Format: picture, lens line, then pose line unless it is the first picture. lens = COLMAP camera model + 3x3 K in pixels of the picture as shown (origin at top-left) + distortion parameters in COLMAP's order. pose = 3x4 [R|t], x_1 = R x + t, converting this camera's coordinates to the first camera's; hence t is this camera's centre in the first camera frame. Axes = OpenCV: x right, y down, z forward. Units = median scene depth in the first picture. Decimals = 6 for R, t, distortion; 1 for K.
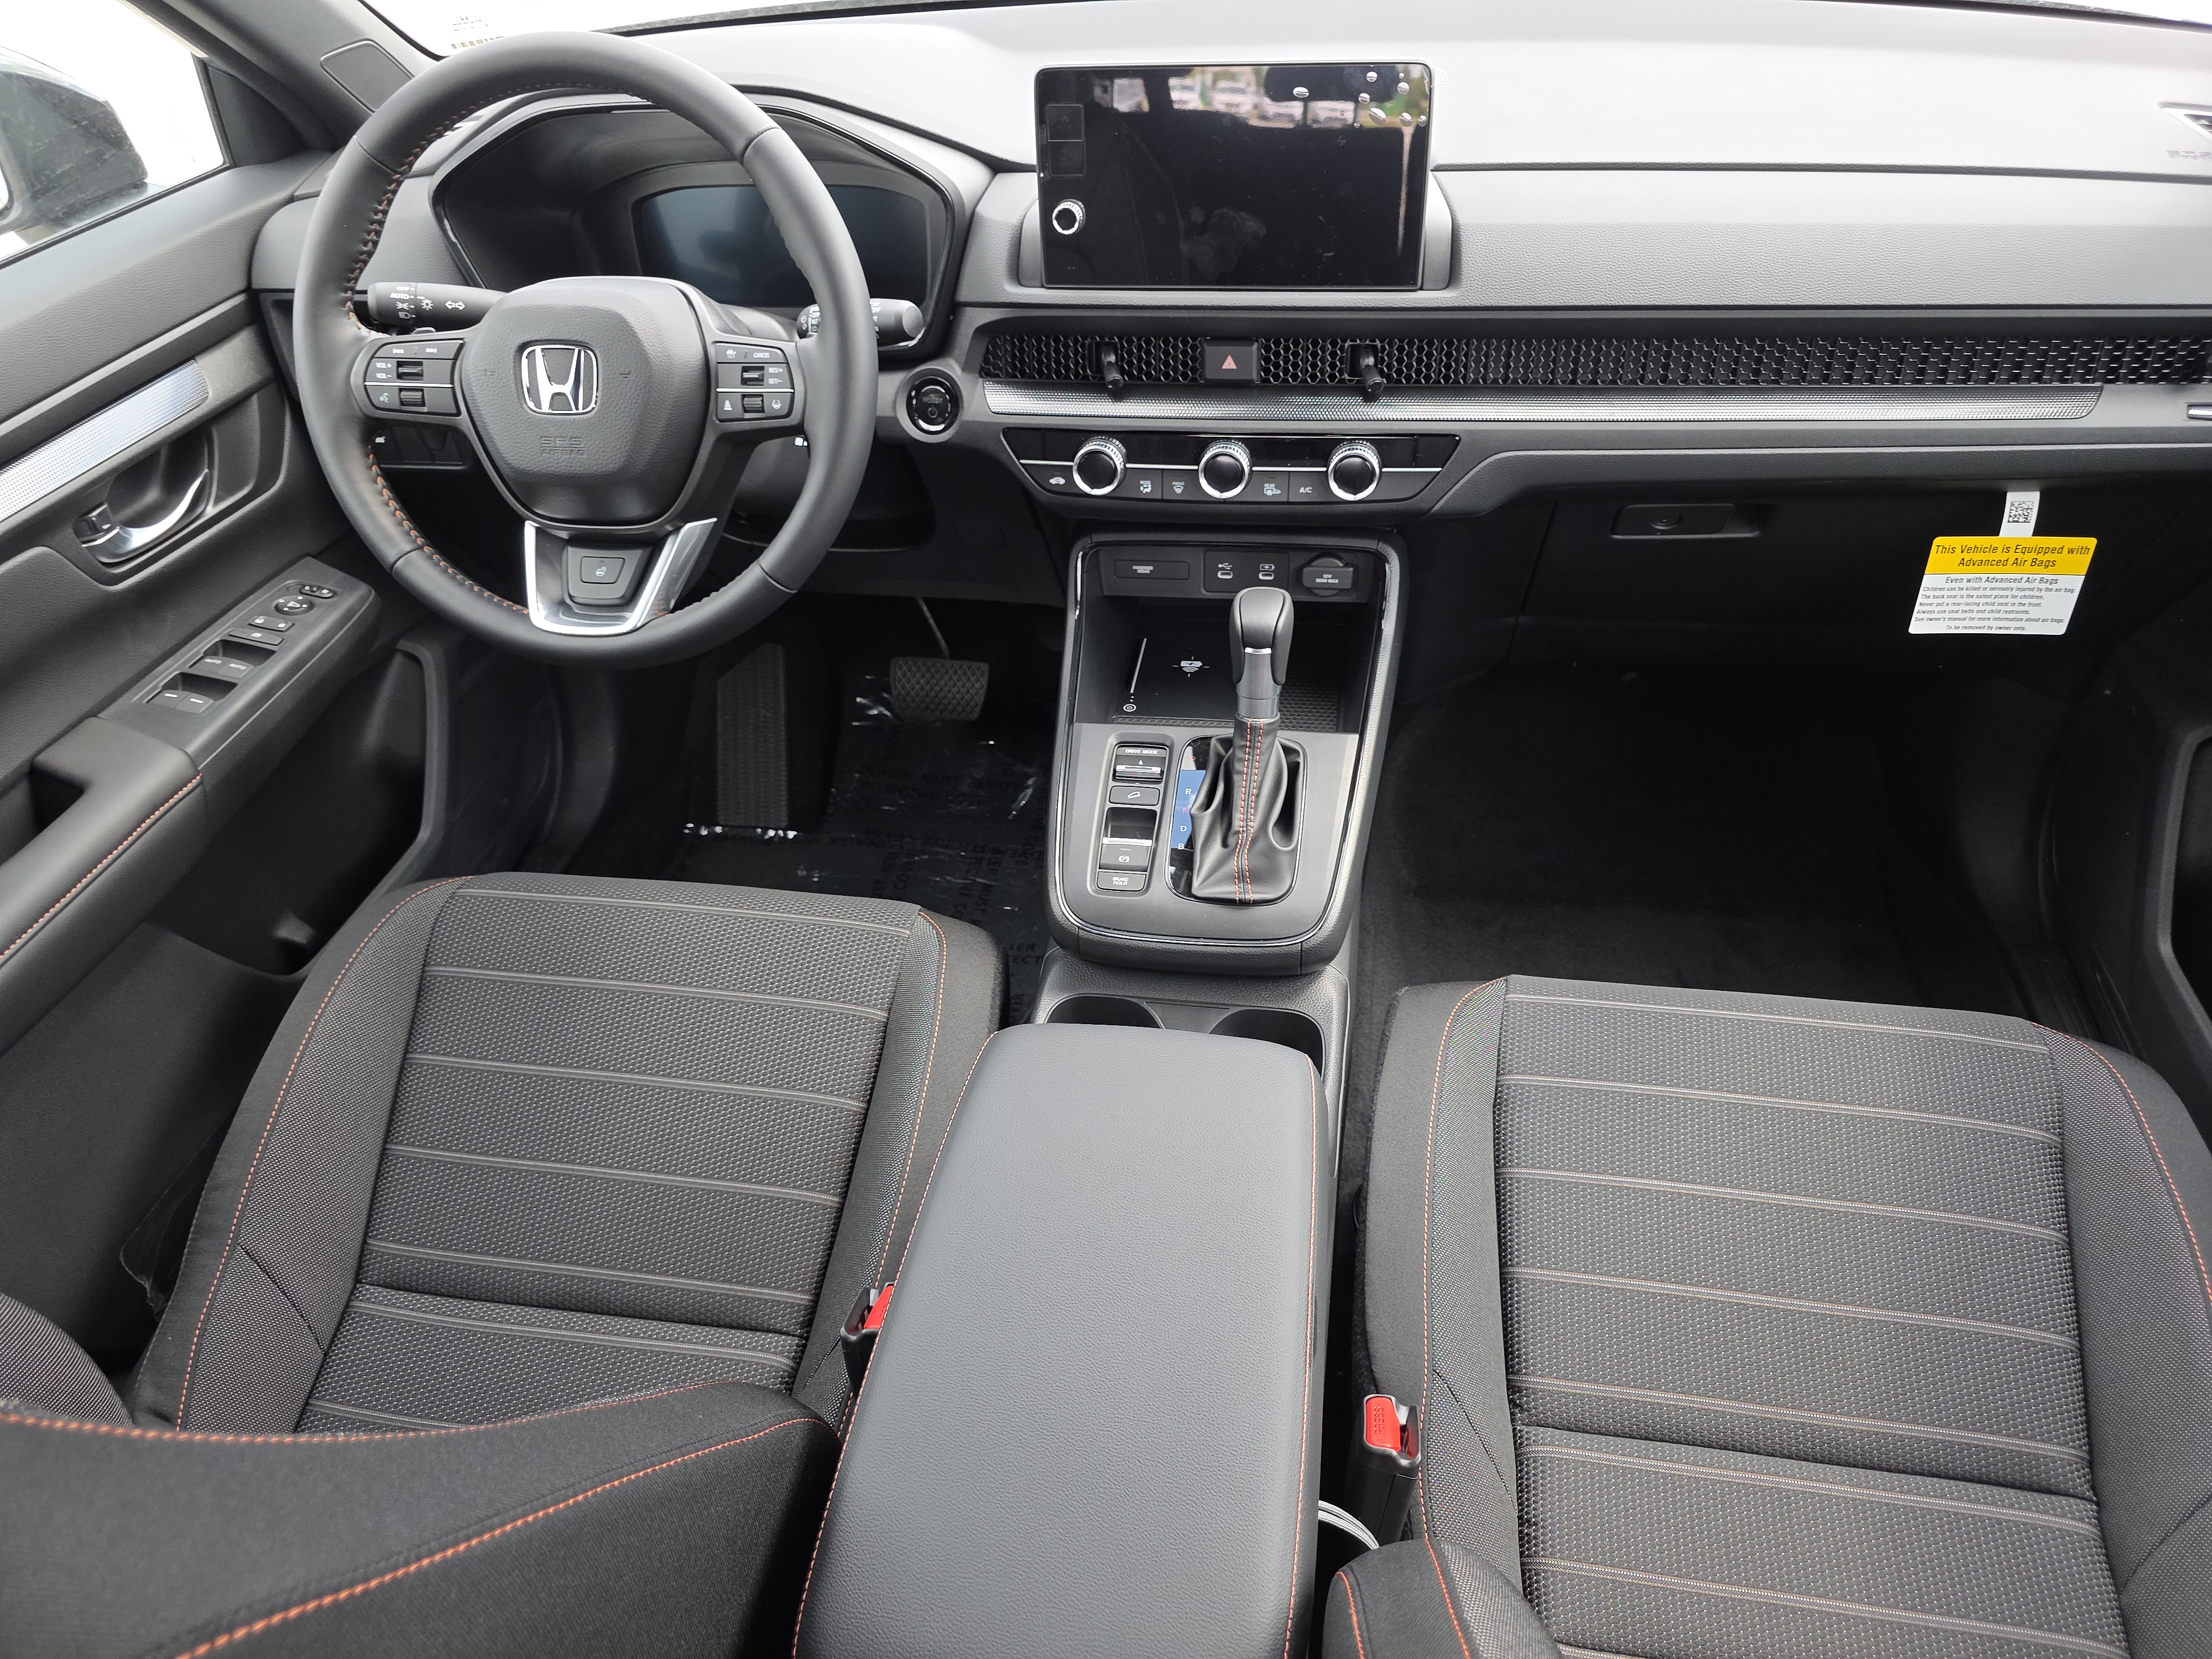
lens RADIAL K [[1504.1, 0, 1150.5], [0, 1504.1, 847.8], [0, 0, 1]] dist [0.028305, -0.034901]
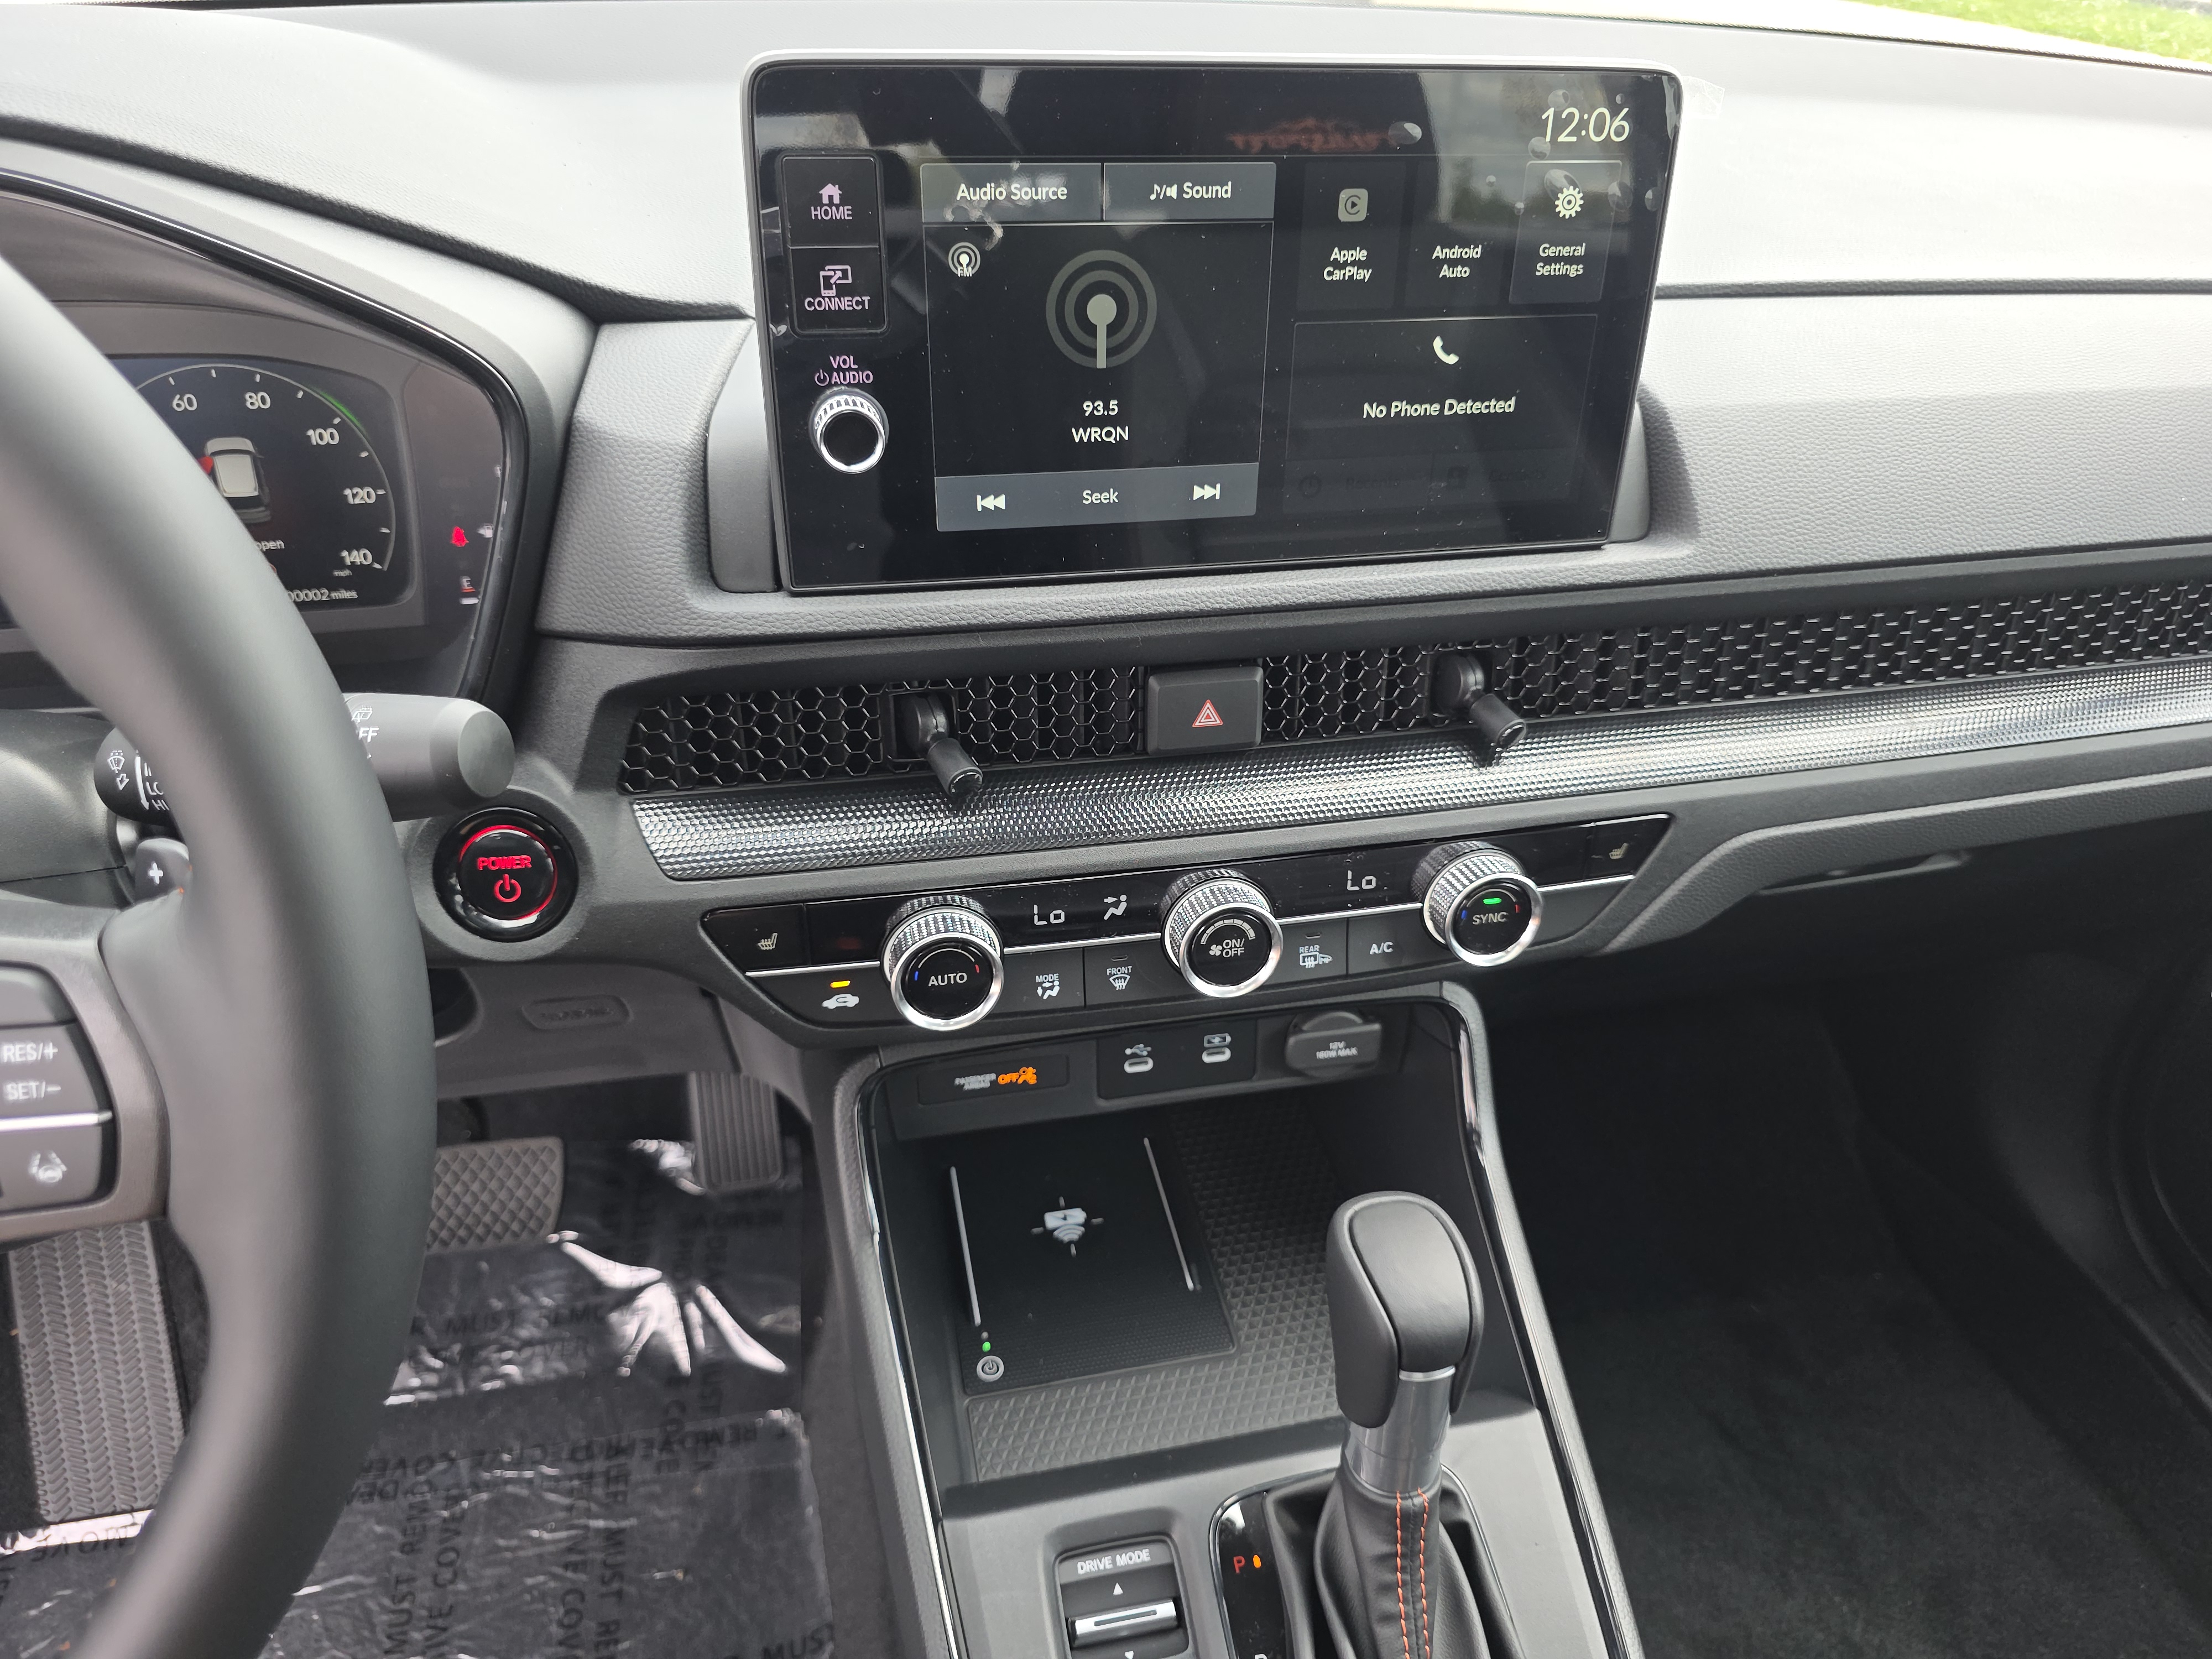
lens RADIAL K [[1504.1, 0, 1129.9], [0, 1504.1, 821.3], [0, 0, 1]] dist [0.028305, -0.034901]
pose [[0.930283, -0.138477, 0.339702, -0.130731], [0.164682, 0.985108, -0.049413, -0.273032], [-0.327801, 0.101911, 0.939234, 0.588694]]
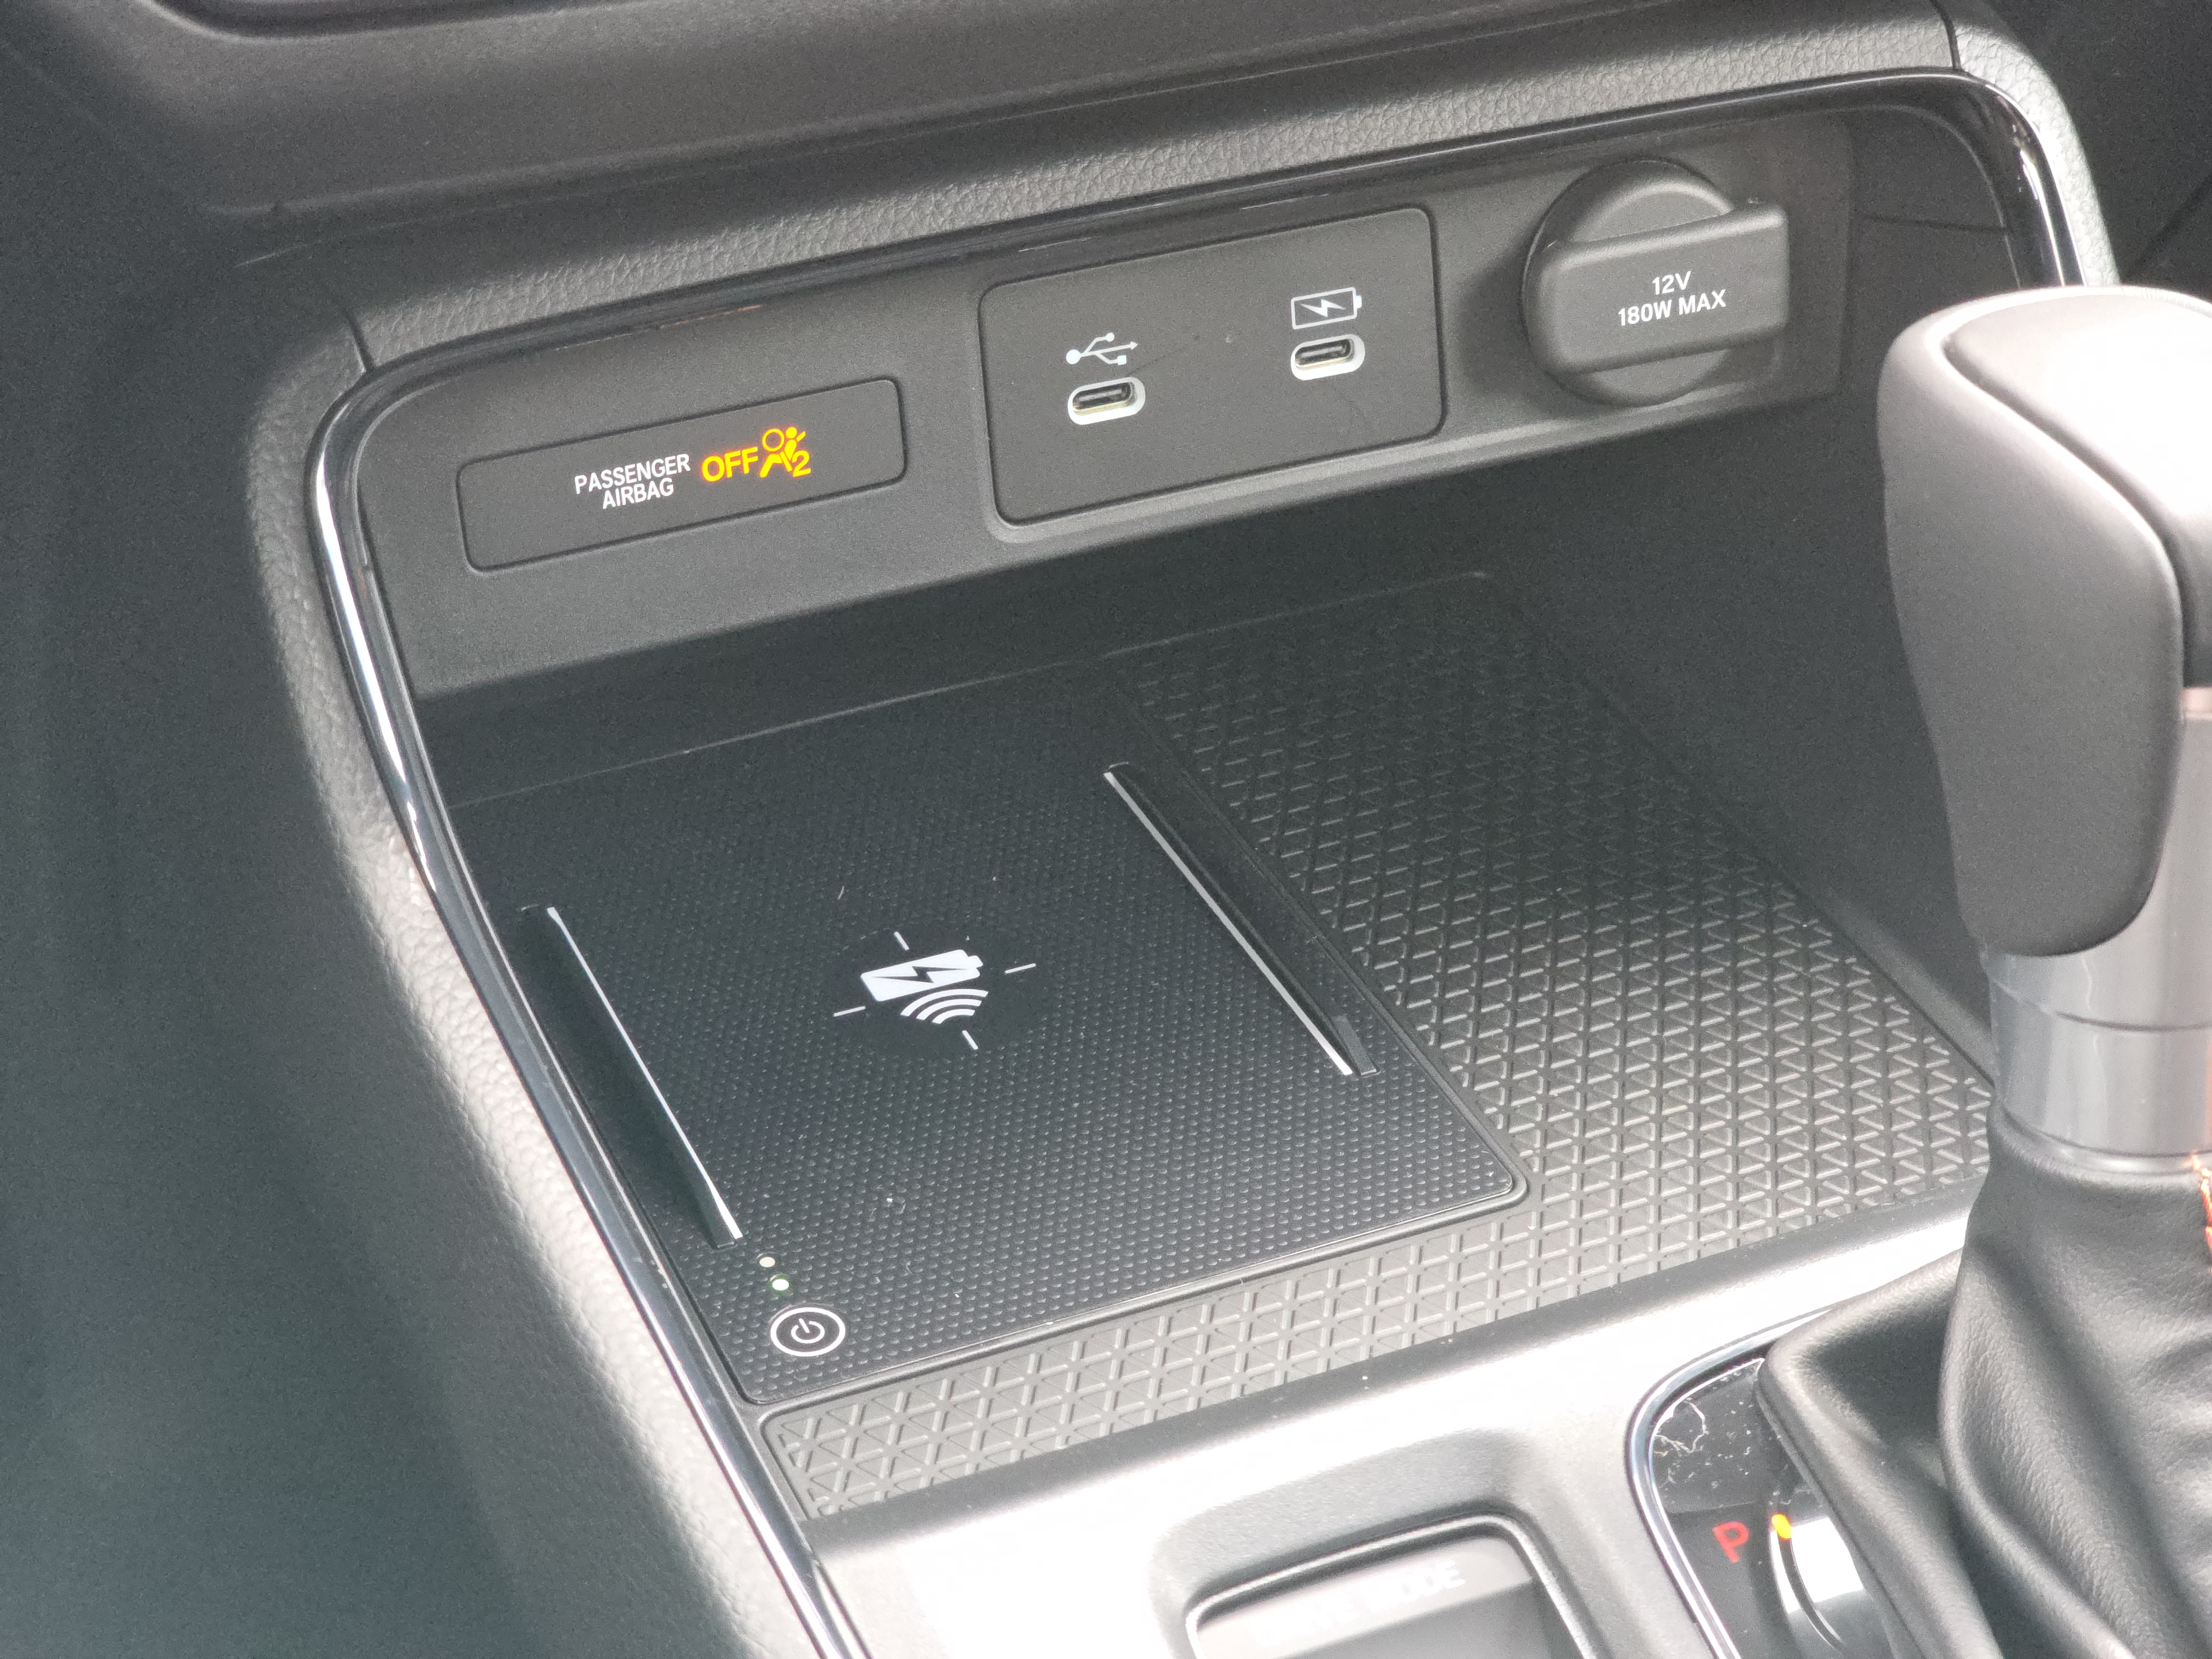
lens RADIAL K [[4356.1, 0, 1109.4], [0, 4356.1, 822.8], [0, 0, 1]] dist [0.004934, 0.000000]
pose [[0.846358, -0.249278, 0.470679, -0.217818], [0.308843, 0.949669, -0.052393, -0.127955], [-0.433929, 0.189709, 0.880748, 0.663891]]
